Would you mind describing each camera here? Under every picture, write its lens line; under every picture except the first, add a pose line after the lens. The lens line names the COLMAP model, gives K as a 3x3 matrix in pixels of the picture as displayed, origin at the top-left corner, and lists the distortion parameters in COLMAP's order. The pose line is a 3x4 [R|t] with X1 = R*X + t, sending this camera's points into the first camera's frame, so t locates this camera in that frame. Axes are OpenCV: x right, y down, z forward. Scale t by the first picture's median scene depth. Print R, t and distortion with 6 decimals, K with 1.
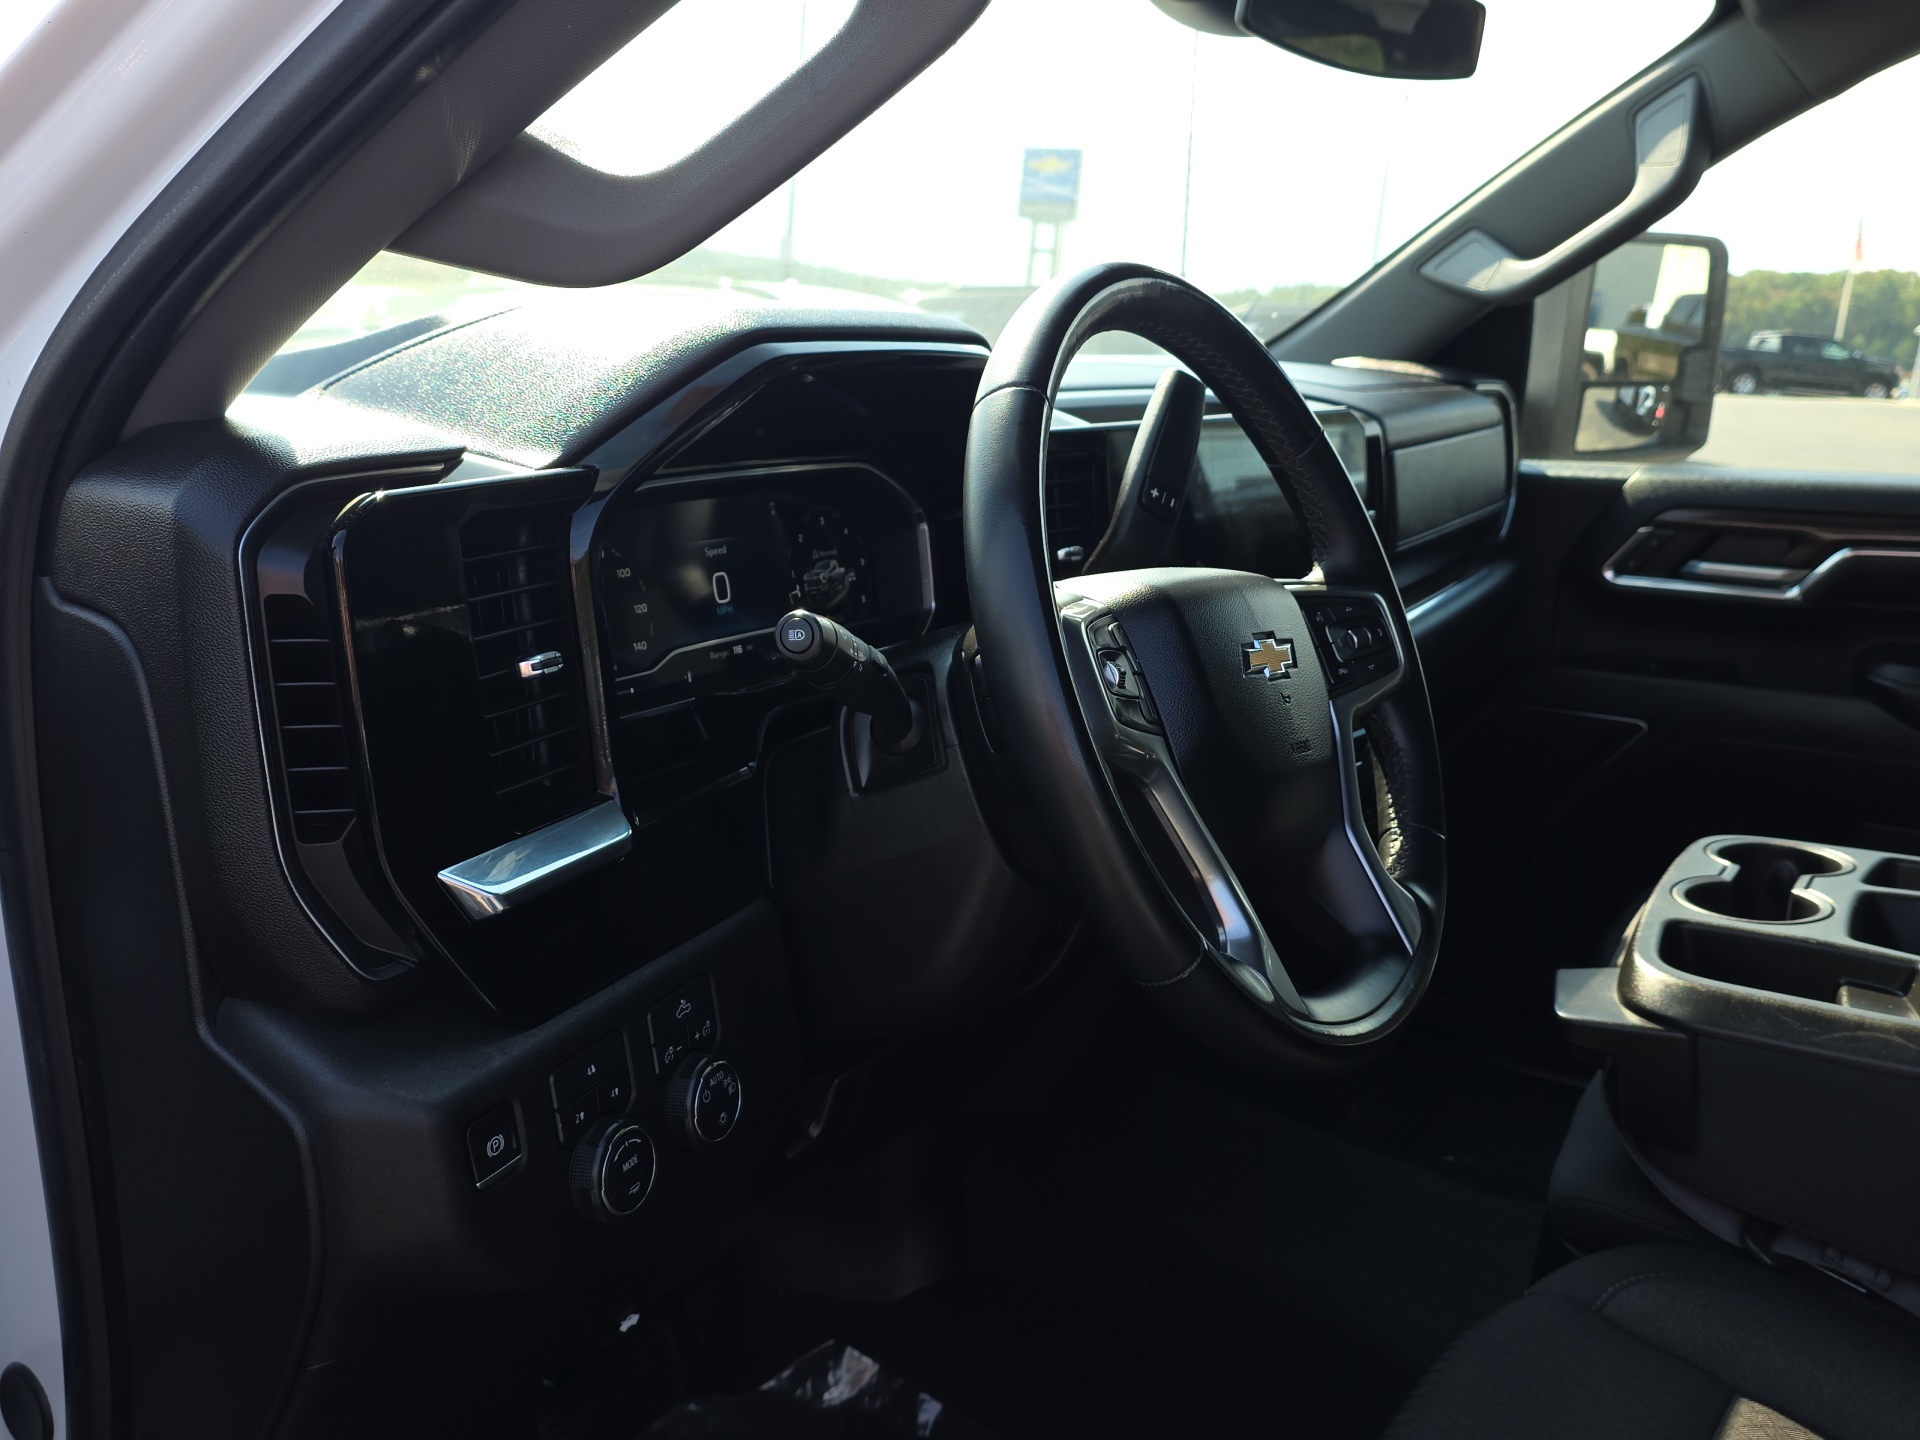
lens RADIAL K [[1599.9, 0, 962.1], [0, 1599.9, 701.1], [0, 0, 1]] dist [0.085076, -0.085178]
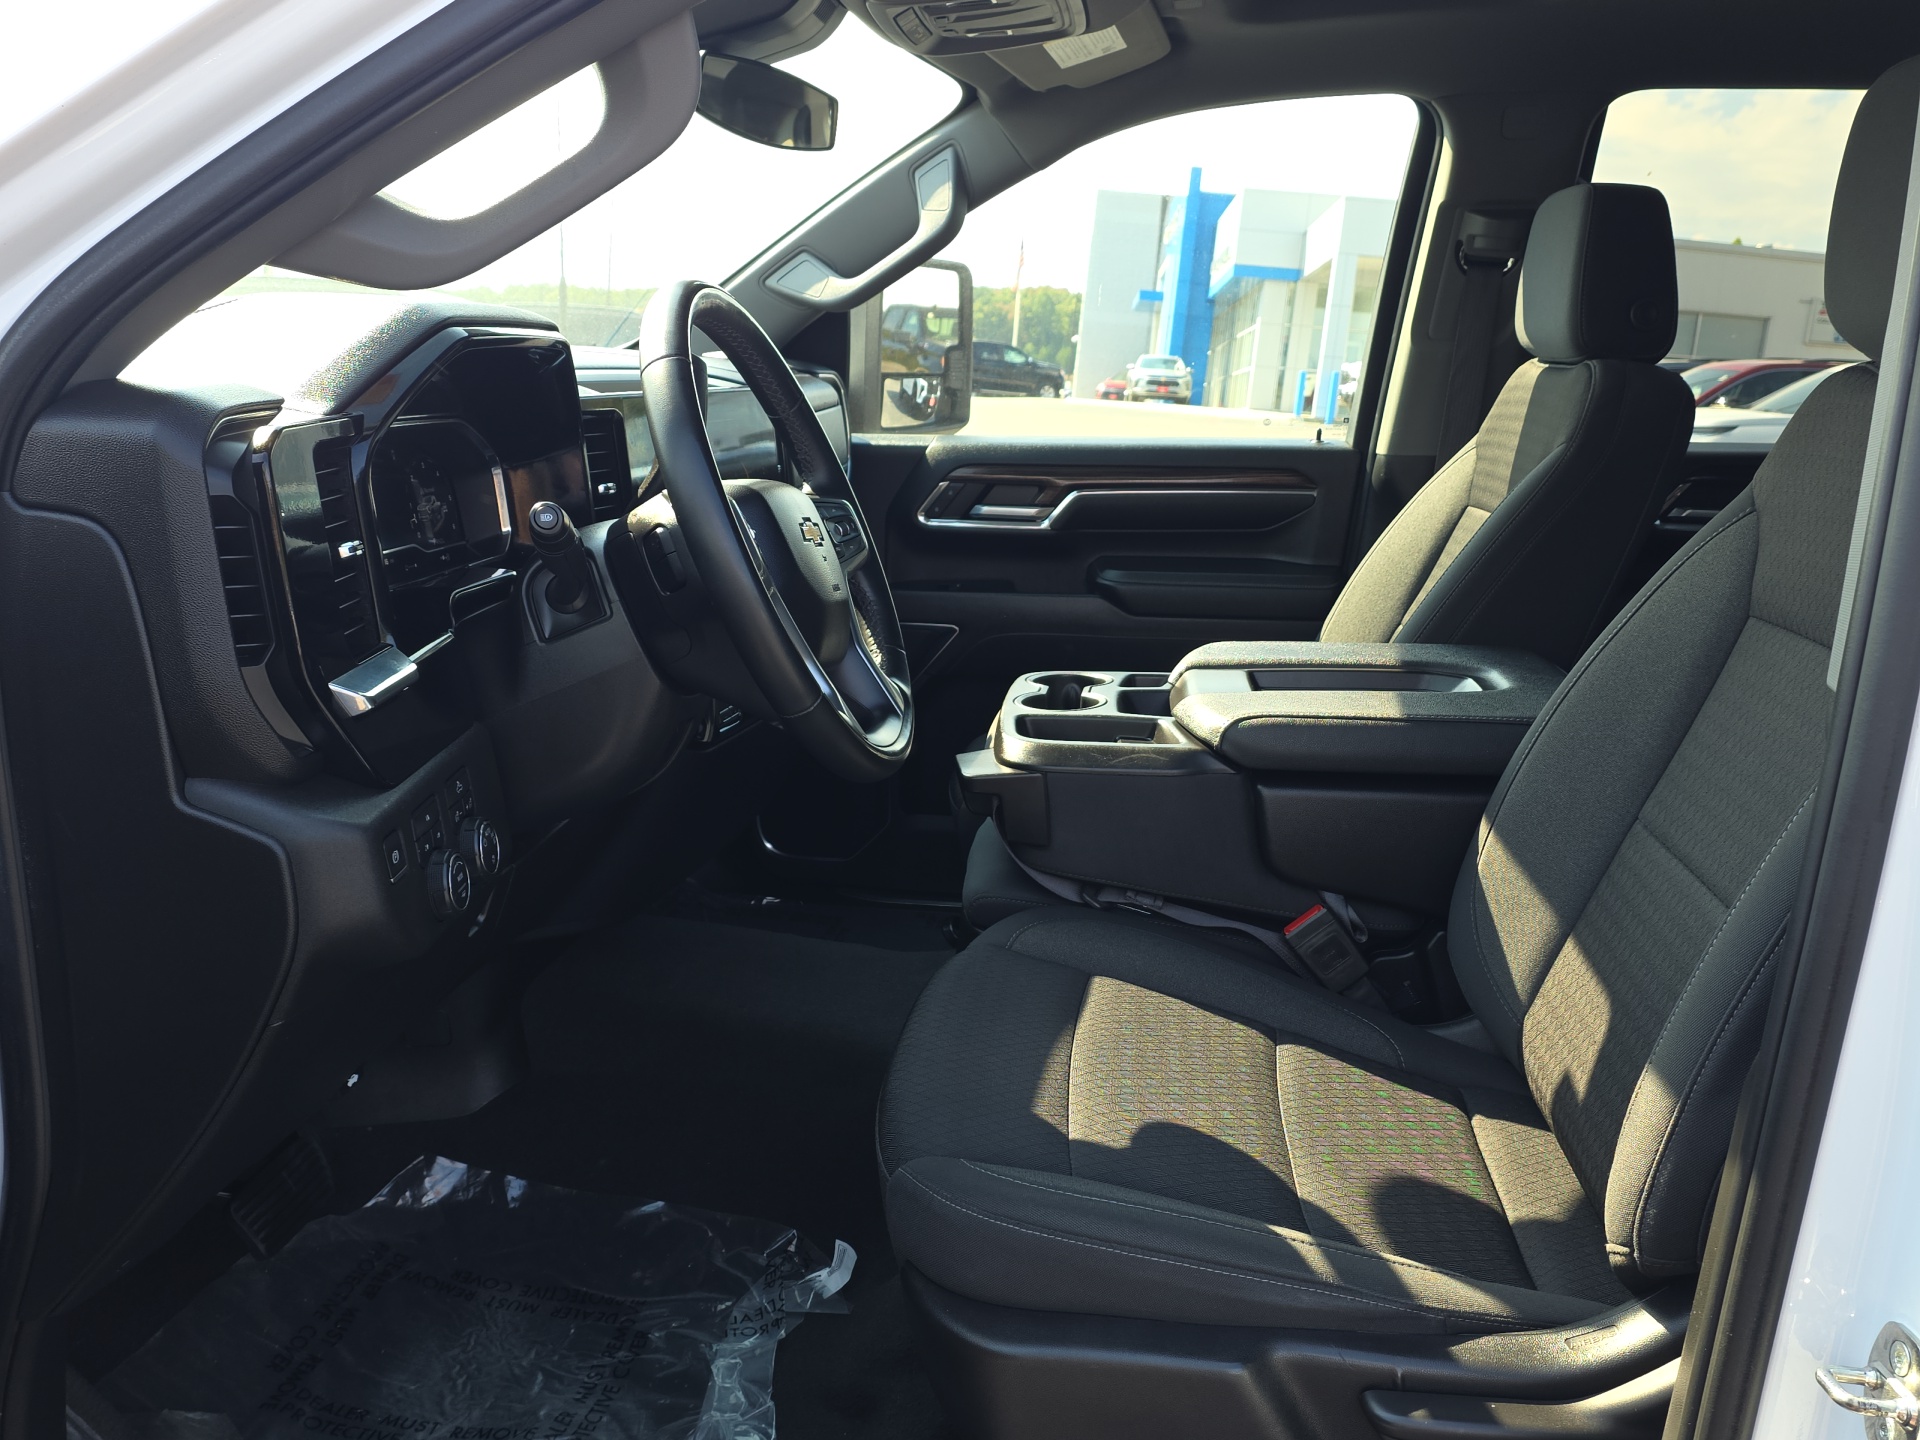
lens RADIAL K [[1599.9, 0, 959.5], [0, 1599.9, 719.0], [0, 0, 1]] dist [0.085076, -0.085178]
pose [[0.900221, -0.094346, 0.425089, -0.241203], [0.089846, 0.995483, 0.030674, 0.079666], [-0.426063, 0.010579, 0.904631, -0.326611]]
